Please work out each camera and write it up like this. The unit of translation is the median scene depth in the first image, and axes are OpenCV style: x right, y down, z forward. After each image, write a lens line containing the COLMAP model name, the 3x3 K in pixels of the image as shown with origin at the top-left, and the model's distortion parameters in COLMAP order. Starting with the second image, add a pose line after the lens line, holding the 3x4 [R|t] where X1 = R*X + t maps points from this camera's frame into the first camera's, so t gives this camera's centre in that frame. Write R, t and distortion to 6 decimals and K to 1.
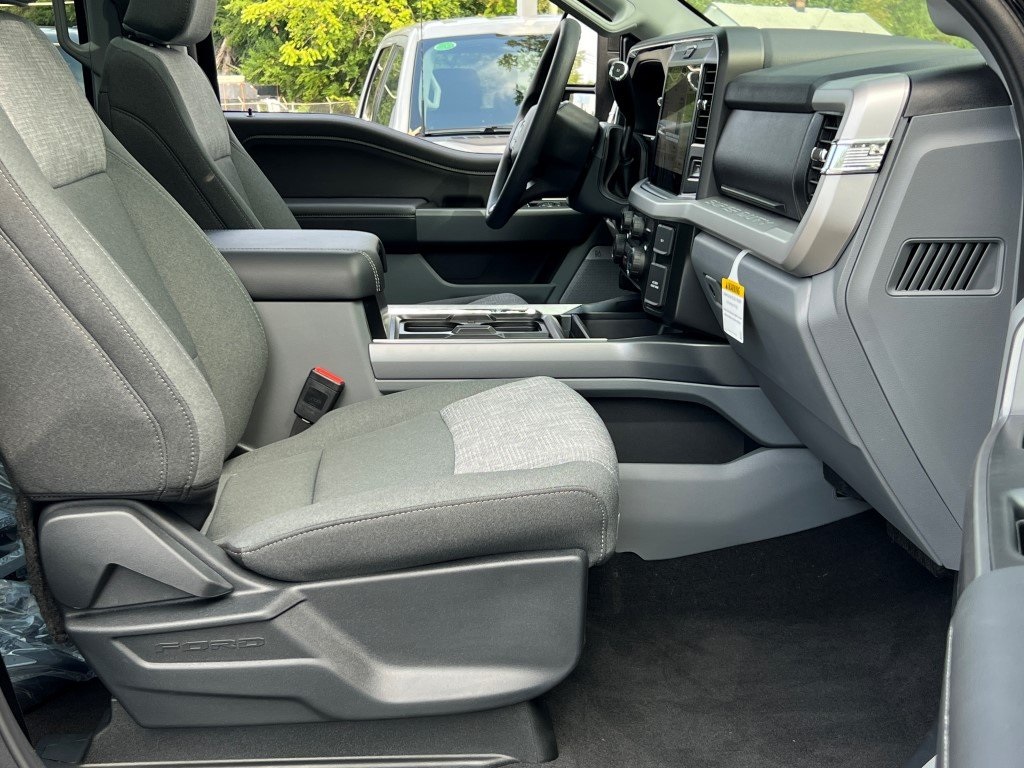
lens RADIAL K [[1341.2, 0, 511.1], [0, 1341.2, 385.9], [0, 0, 1]] dist [0.182081, 0.000000]
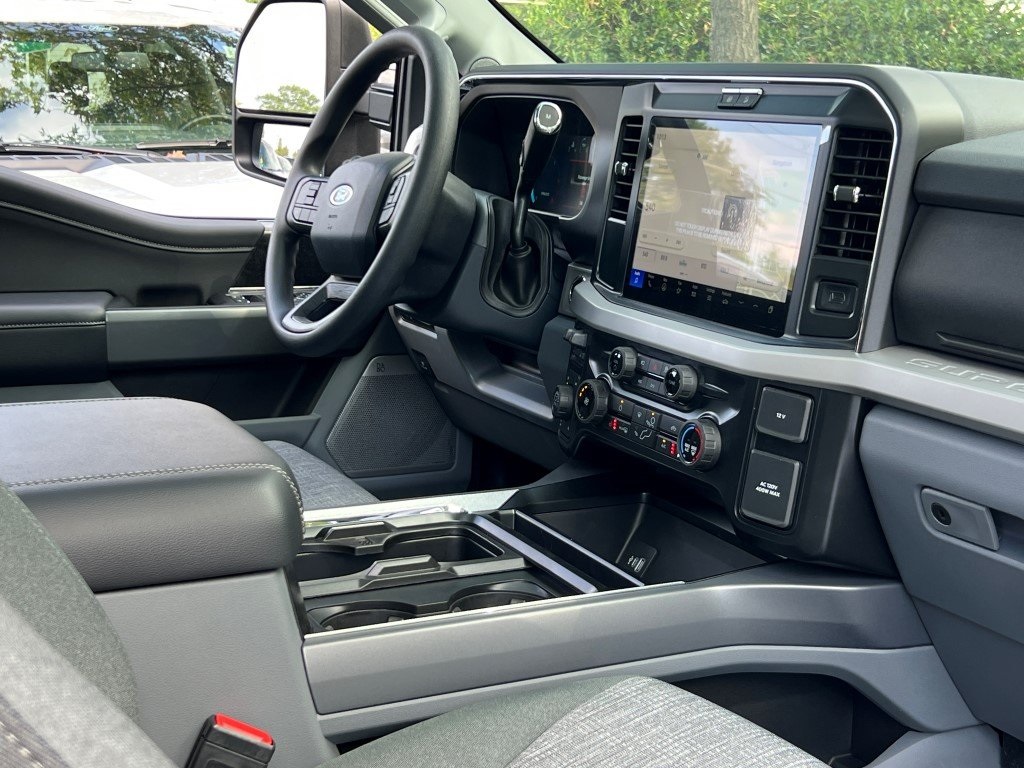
lens RADIAL K [[1404.2, 0, 514.2], [0, 1404.2, 380.1], [0, 0, 1]] dist [0.107382, 0.000000]
pose [[0.900067, -0.049580, 0.432921, -0.226824], [0.053877, 0.998545, 0.002345, -0.112530], [-0.432407, 0.021214, 0.901429, 0.415160]]
